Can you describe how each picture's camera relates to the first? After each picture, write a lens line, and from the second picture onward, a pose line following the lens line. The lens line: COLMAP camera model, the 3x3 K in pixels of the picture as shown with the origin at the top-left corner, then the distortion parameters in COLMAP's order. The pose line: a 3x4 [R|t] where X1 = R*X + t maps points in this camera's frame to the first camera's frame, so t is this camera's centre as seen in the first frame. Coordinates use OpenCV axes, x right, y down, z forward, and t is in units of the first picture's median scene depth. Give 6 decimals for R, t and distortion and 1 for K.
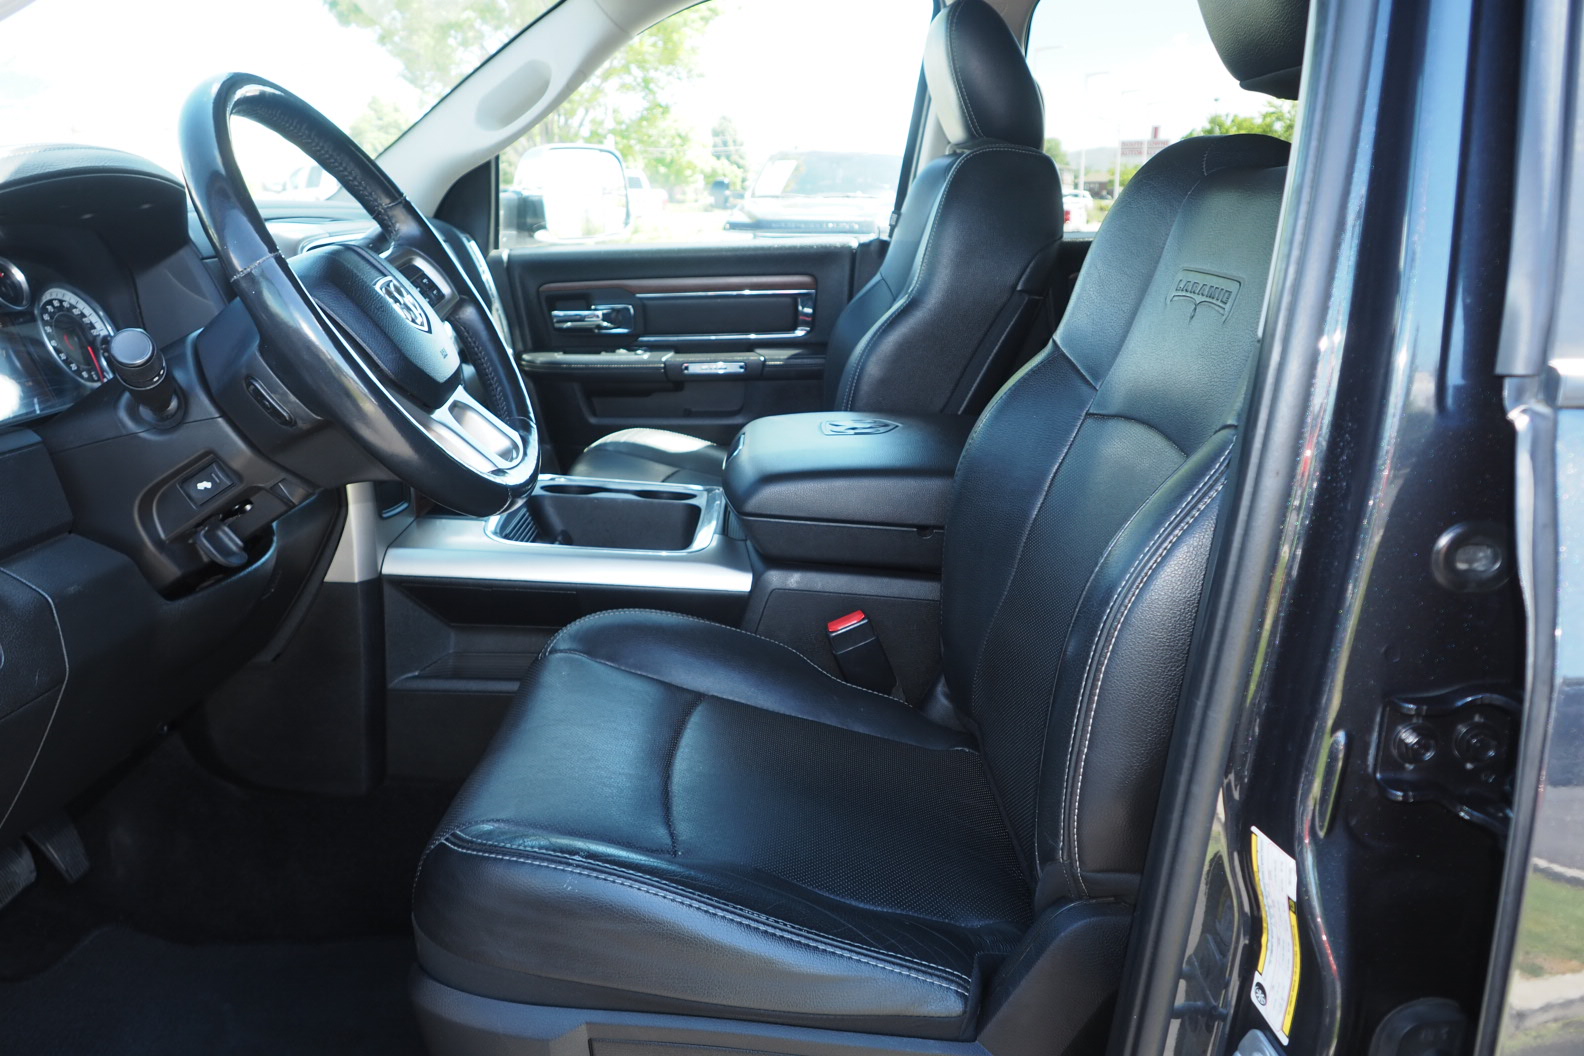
lens RADIAL K [[1130.1, 0, 796.9], [0, 1130.1, 541.2], [0, 0, 1]] dist [-0.015708, -0.003461]
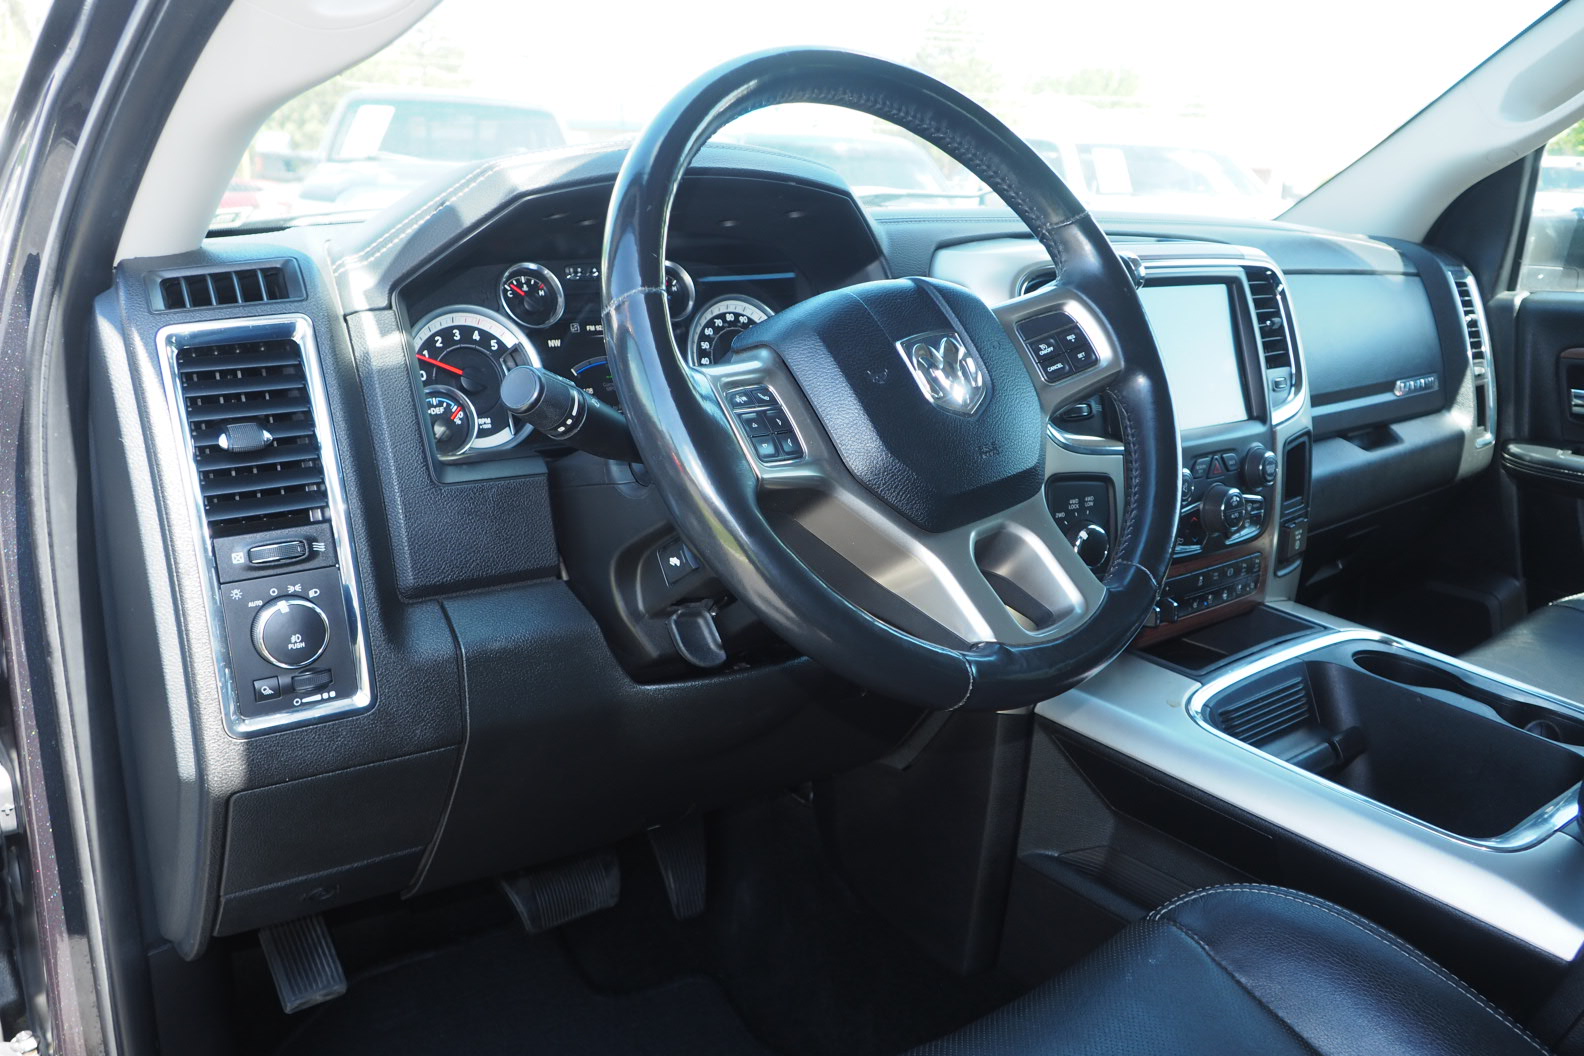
lens RADIAL K [[1266.6, 0, 792.0], [0, 1266.6, 528.0], [0, 0, 1]] dist [-0.012601, 0.002123]
pose [[0.617207, 0.217382, -0.756175, 0.161402], [-0.251335, 0.965194, 0.072325, -0.127599], [0.745578, 0.145414, 0.650360, 0.379806]]
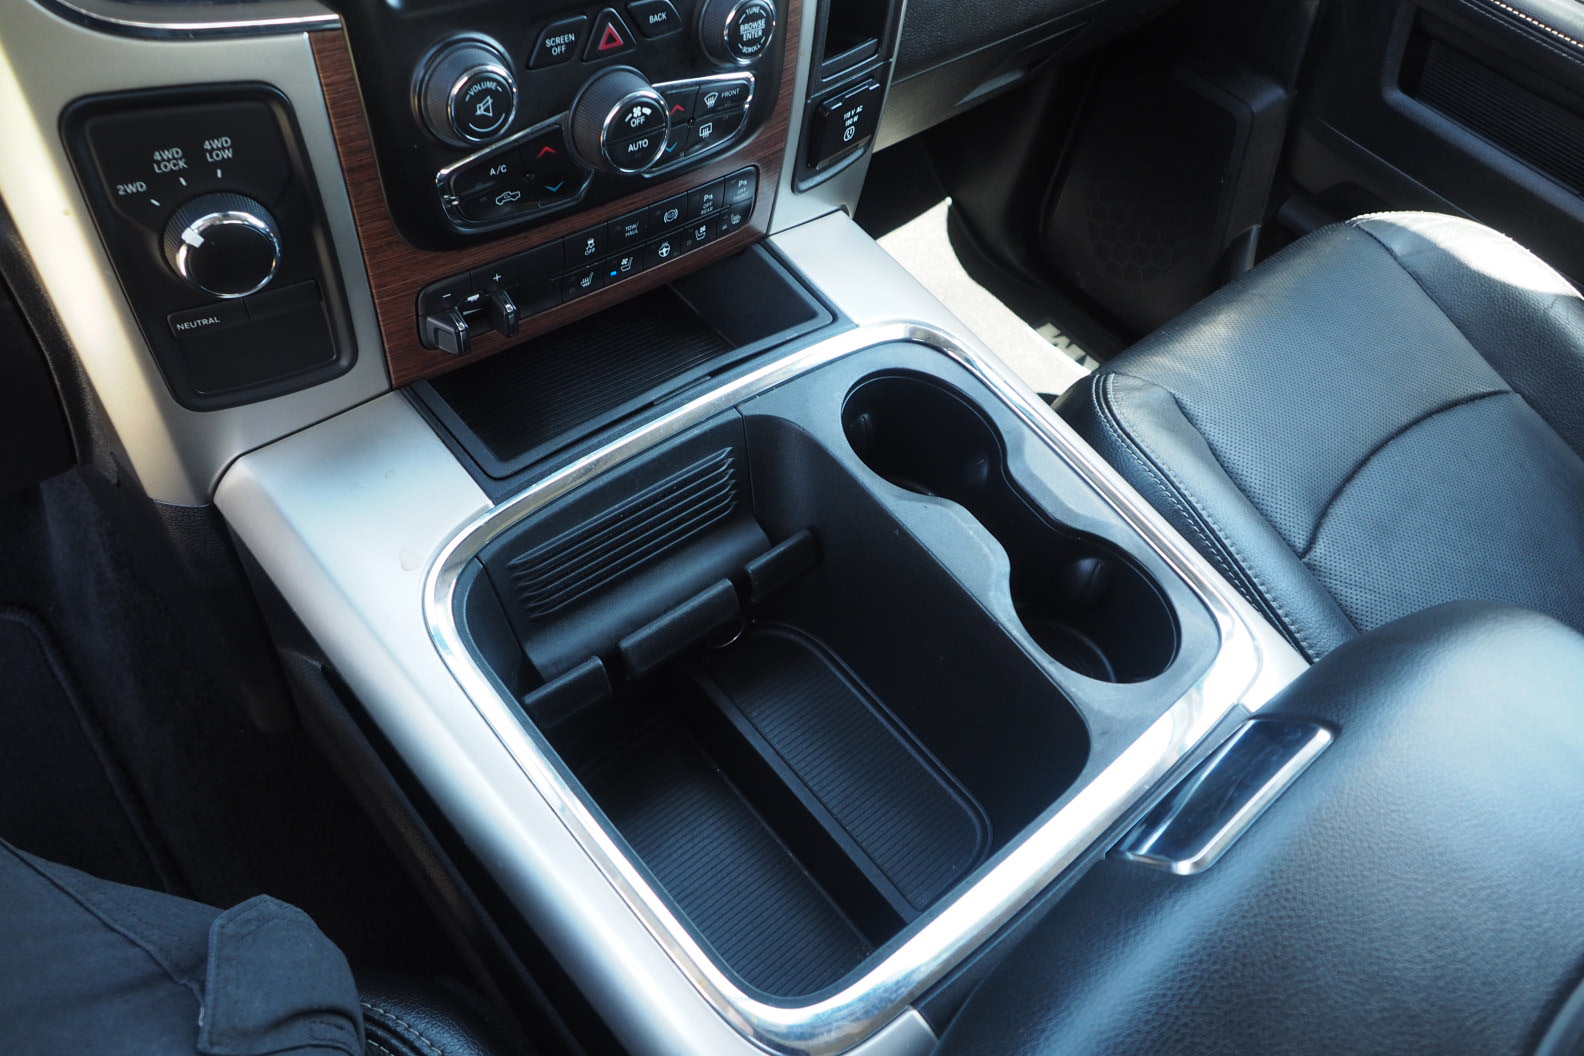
lens RADIAL K [[1139.6, 0, 773.9], [0, 1139.6, 527.8], [0, 0, 1]] dist [-0.009367, -0.001239]
pose [[0.631085, 0.647569, -0.427066, -0.058307], [-0.347710, 0.728290, 0.590501, -0.324194], [0.693418, -0.224161, 0.684779, 0.985338]]
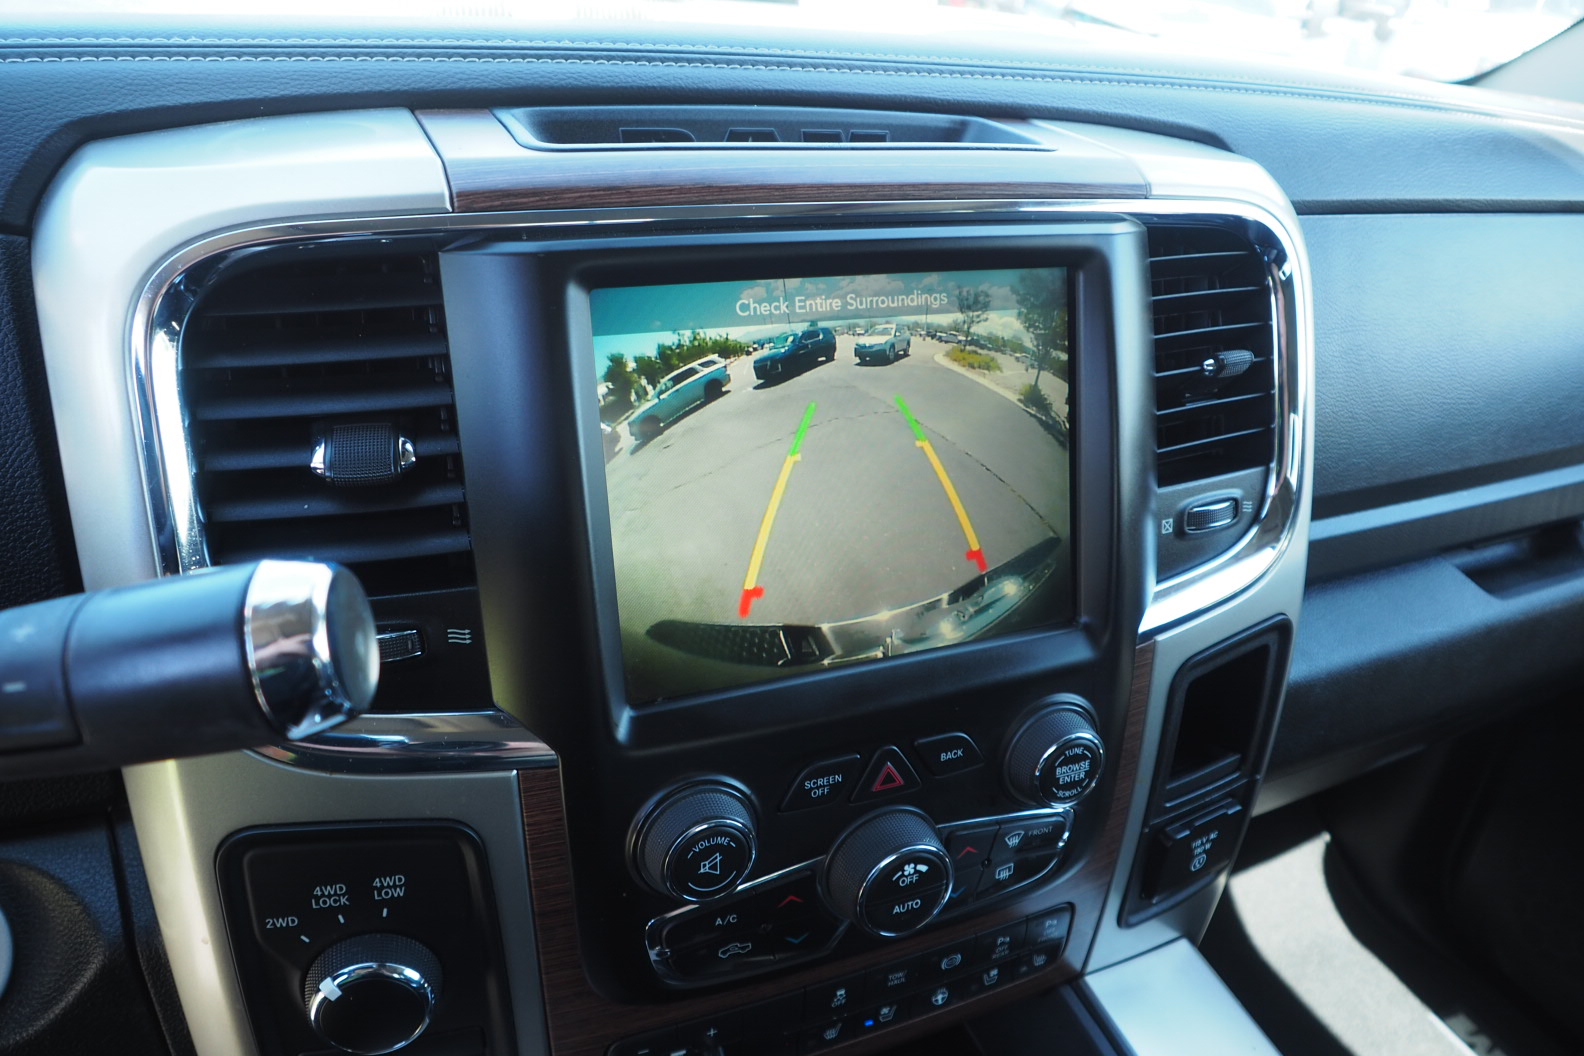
lens RADIAL K [[1130.1, 0, 796.9], [0, 1130.1, 541.2], [0, 0, 1]] dist [-0.015708, -0.003461]
pose [[0.377694, 0.446299, -0.811274, -0.160503], [-0.328163, 0.883818, 0.333429, -0.354503], [0.865827, 0.140296, 0.480271, 1.075631]]
